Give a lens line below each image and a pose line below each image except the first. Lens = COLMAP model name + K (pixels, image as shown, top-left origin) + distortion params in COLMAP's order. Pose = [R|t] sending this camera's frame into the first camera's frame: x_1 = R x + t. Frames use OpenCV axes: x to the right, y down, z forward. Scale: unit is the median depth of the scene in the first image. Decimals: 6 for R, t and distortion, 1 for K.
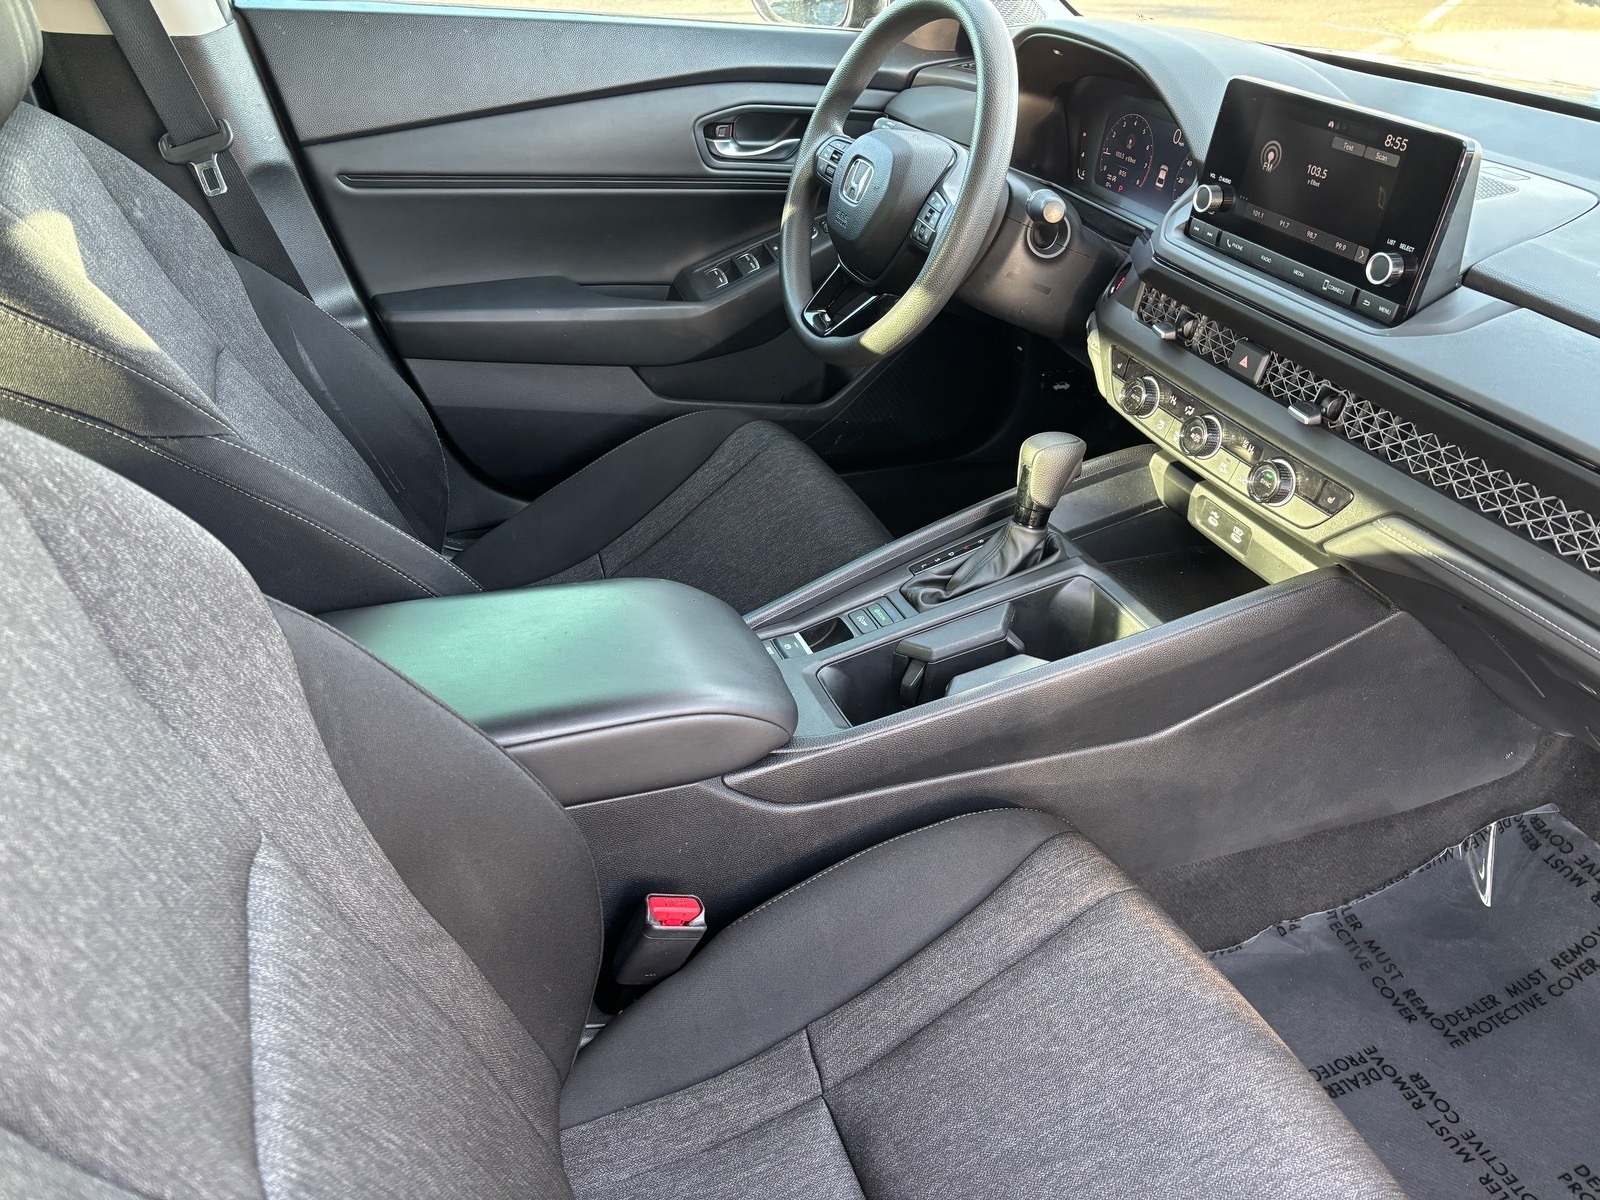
lens RADIAL K [[1221.9, 0, 798.1], [0, 1221.9, 607.1], [0, 0, 1]] dist [0.037068, -0.040005]
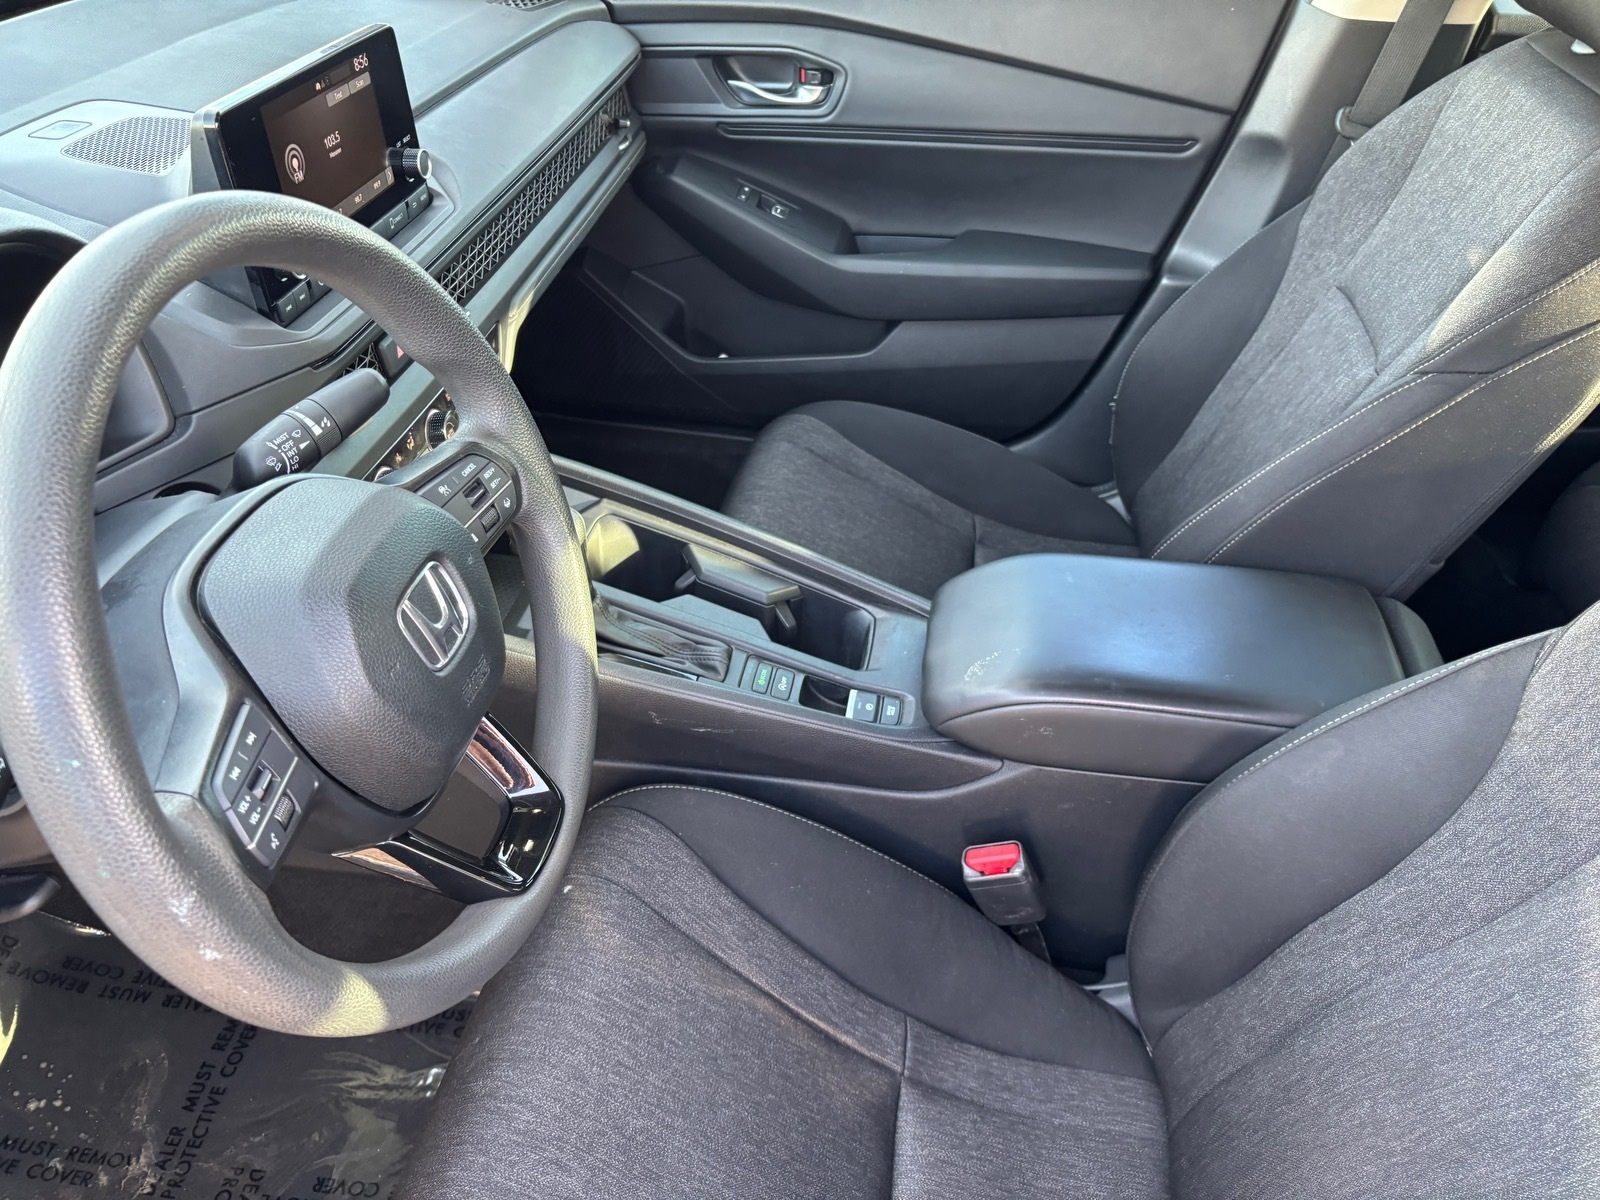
lens RADIAL K [[1227.0, 0, 801.6], [0, 1227.0, 613.8], [0, 0, 1]] dist [0.002533, 0.008222]
pose [[-0.852186, -0.381541, 0.358059, -0.262282], [0.206711, 0.383155, 0.900257, -0.820309], [-0.480677, 0.841201, -0.247651, 1.168675]]
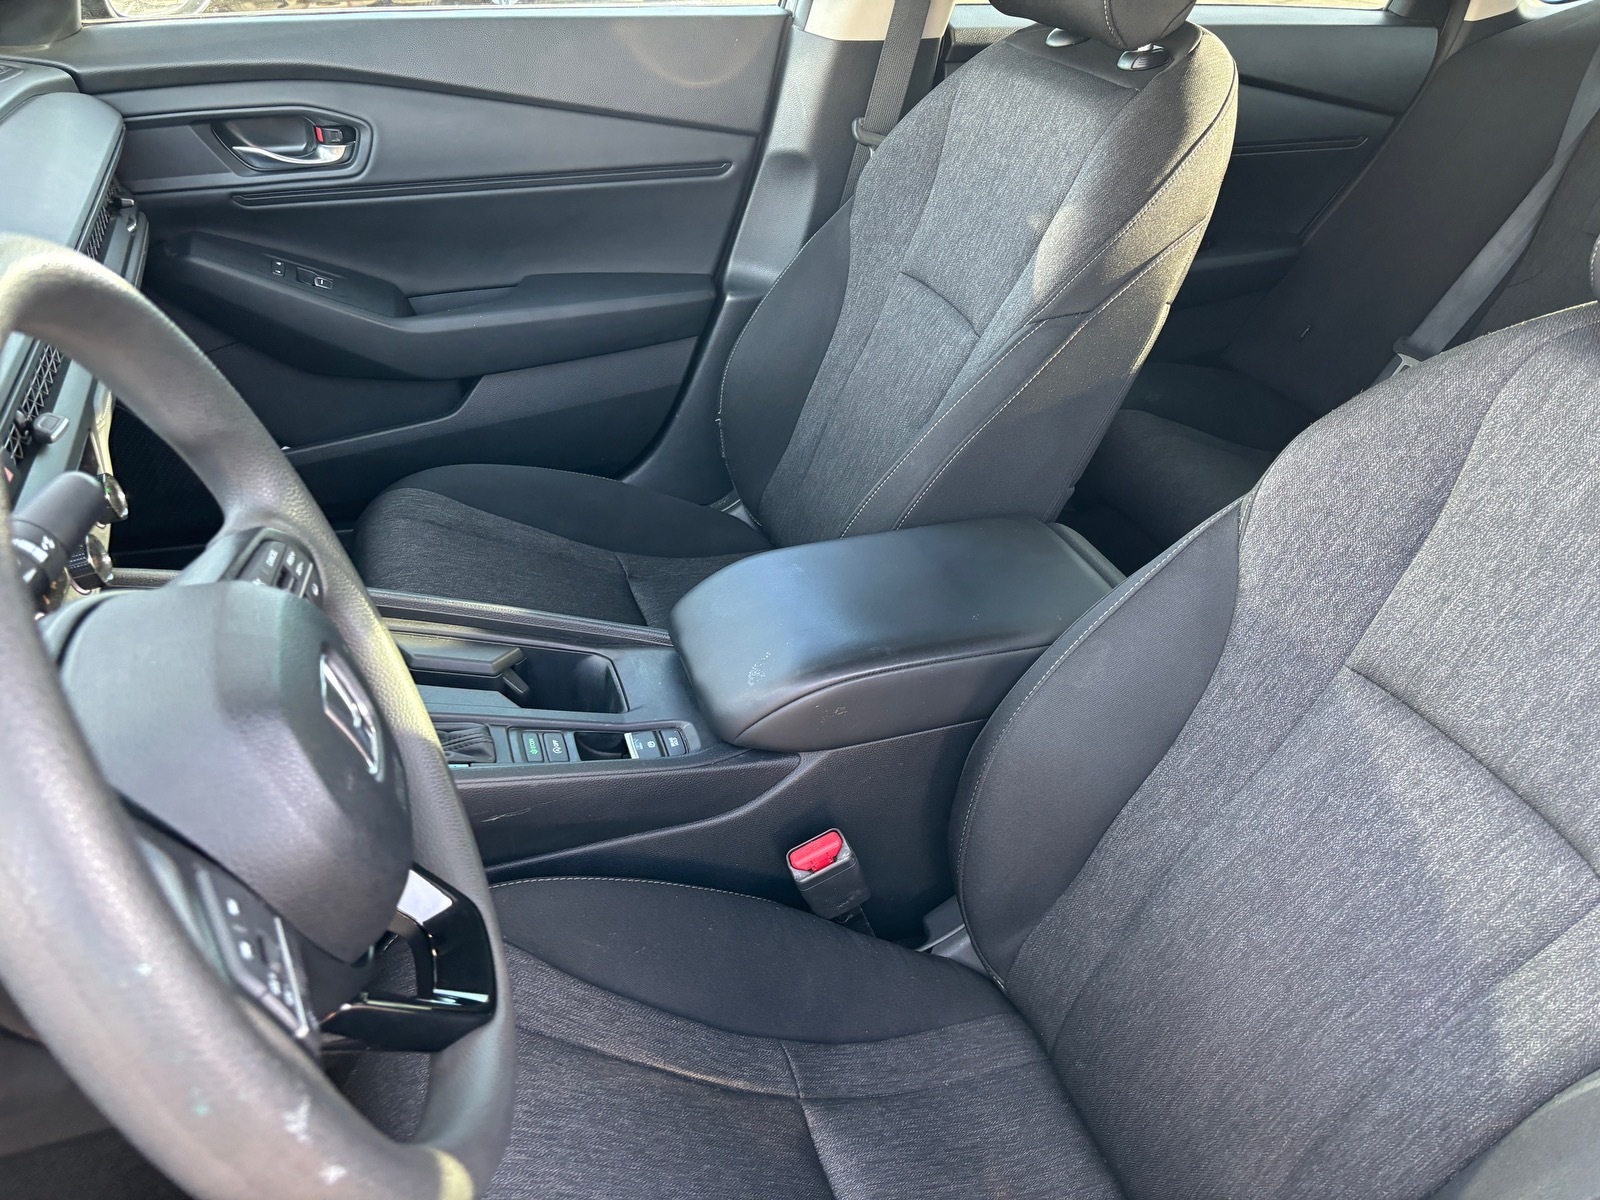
lens RADIAL K [[1221.9, 0, 798.1], [0, 1221.9, 607.1], [0, 0, 1]] dist [0.037068, -0.040005]
pose [[-0.991528, -0.129814, -0.004613, -0.094503], [-0.058912, 0.417752, 0.906649, -0.797765], [-0.115769, 0.899240, -0.421860, 1.243229]]
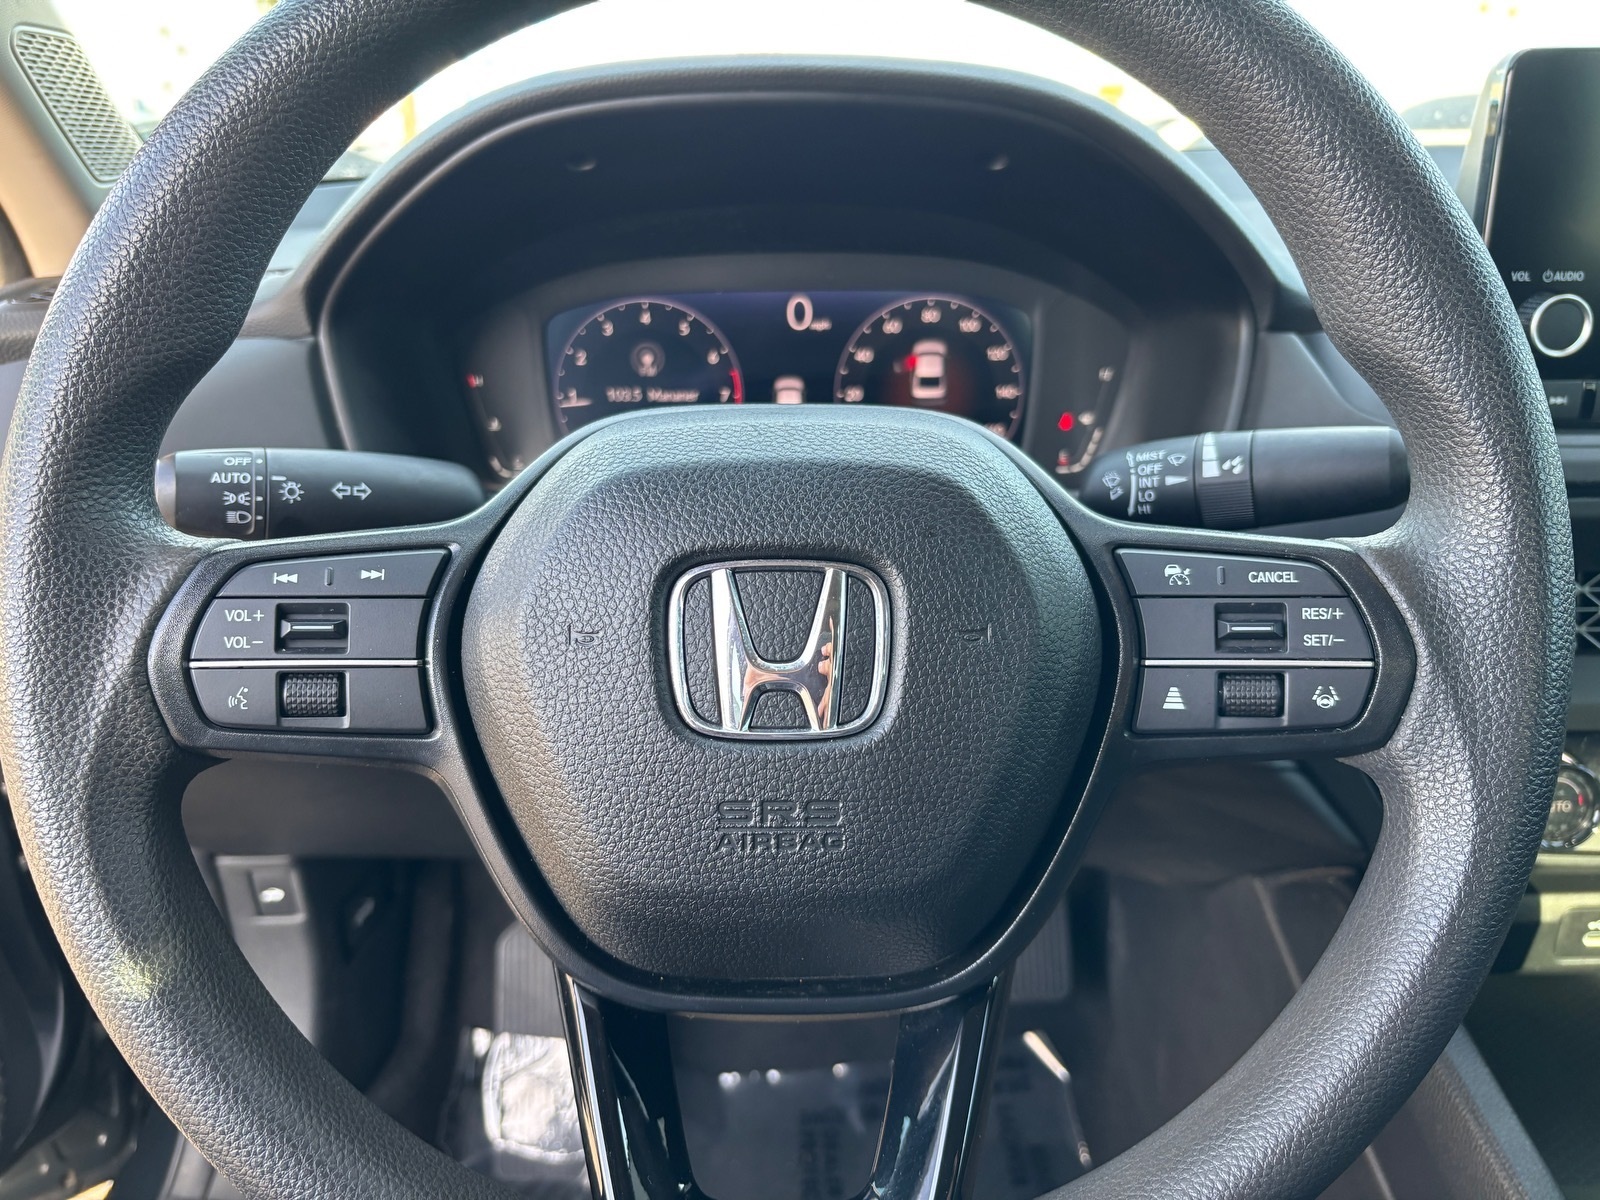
lens RADIAL K [[1252.2, 0, 801.9], [0, 1252.2, 602.3], [0, 0, 1]] dist [0.067364, -0.083947]
pose [[0.372372, -0.354367, 0.857766, -0.157469], [0.524201, 0.842997, 0.120700, -0.422788], [-0.765867, 0.404697, 0.499669, 0.982340]]
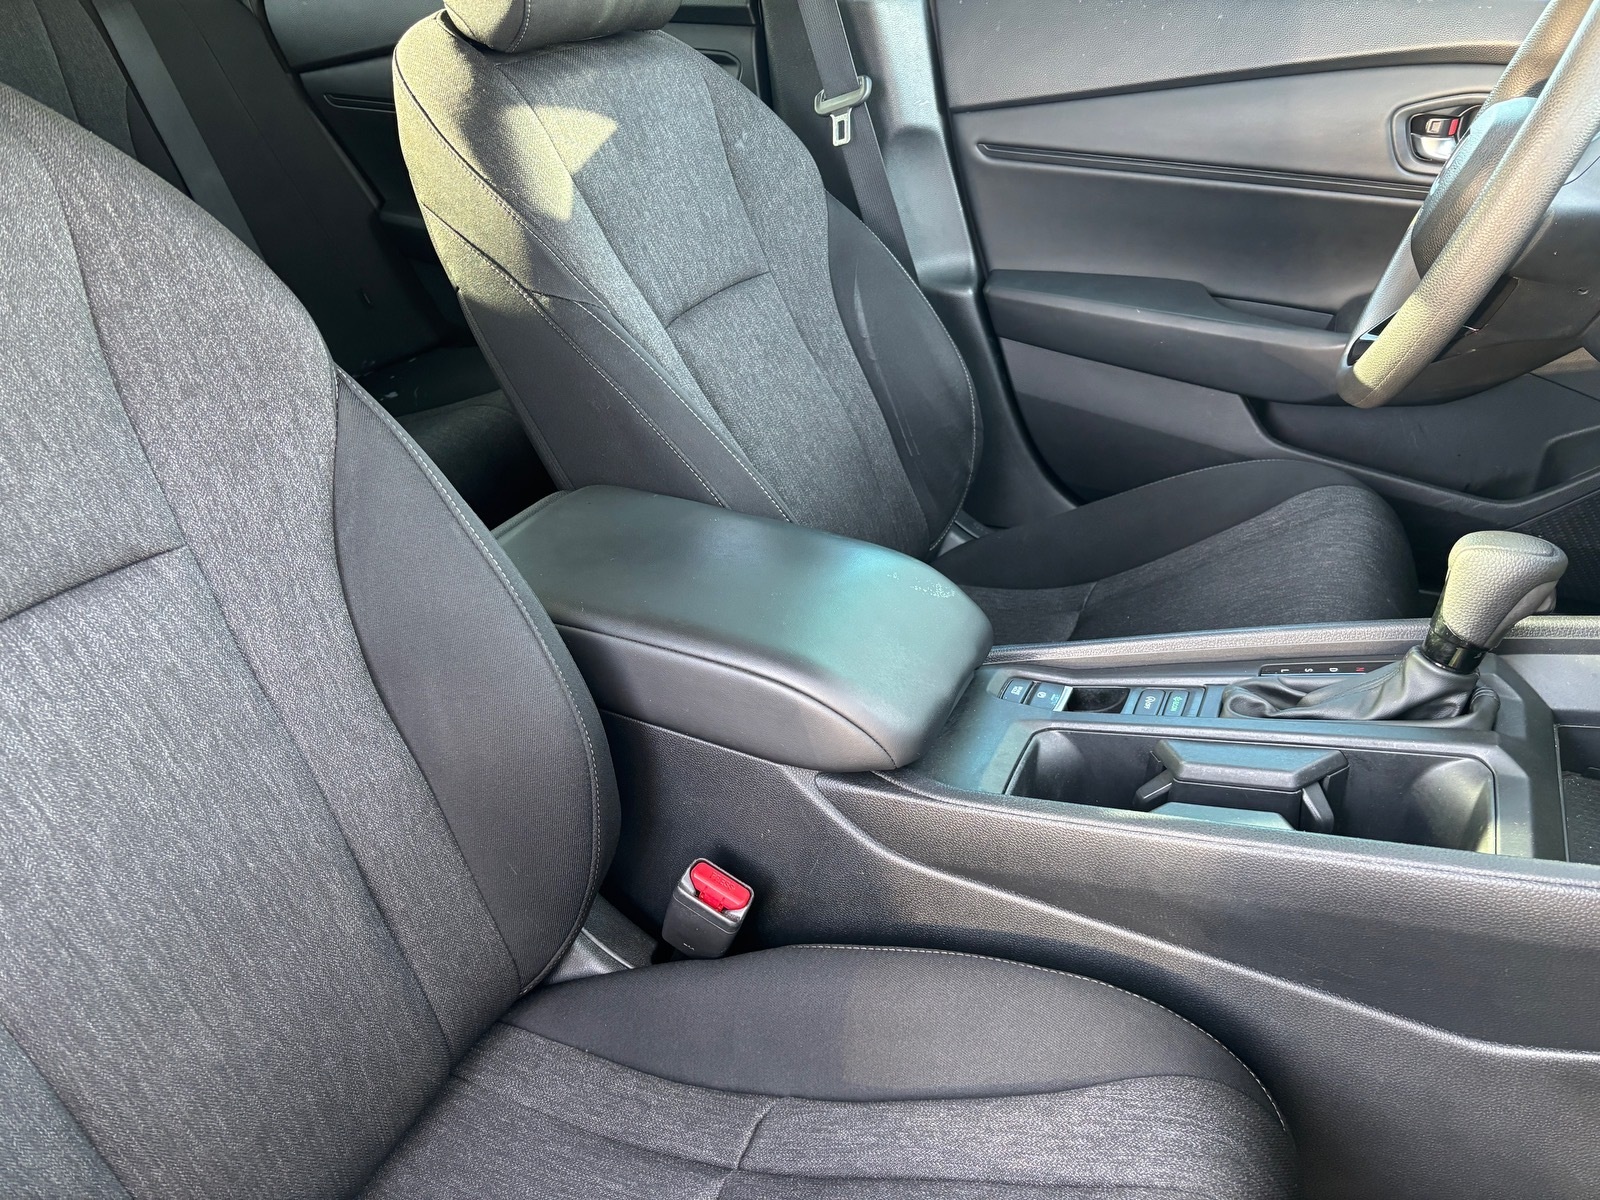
lens RADIAL K [[1221.9, 0, 798.1], [0, 1221.9, 607.1], [0, 0, 1]] dist [0.037068, -0.040005]
pose [[0.673357, 0.302467, -0.674615, 0.400768], [-0.343944, 0.935884, 0.076306, -0.026921], [0.654441, 0.180649, 0.734216, 0.291339]]
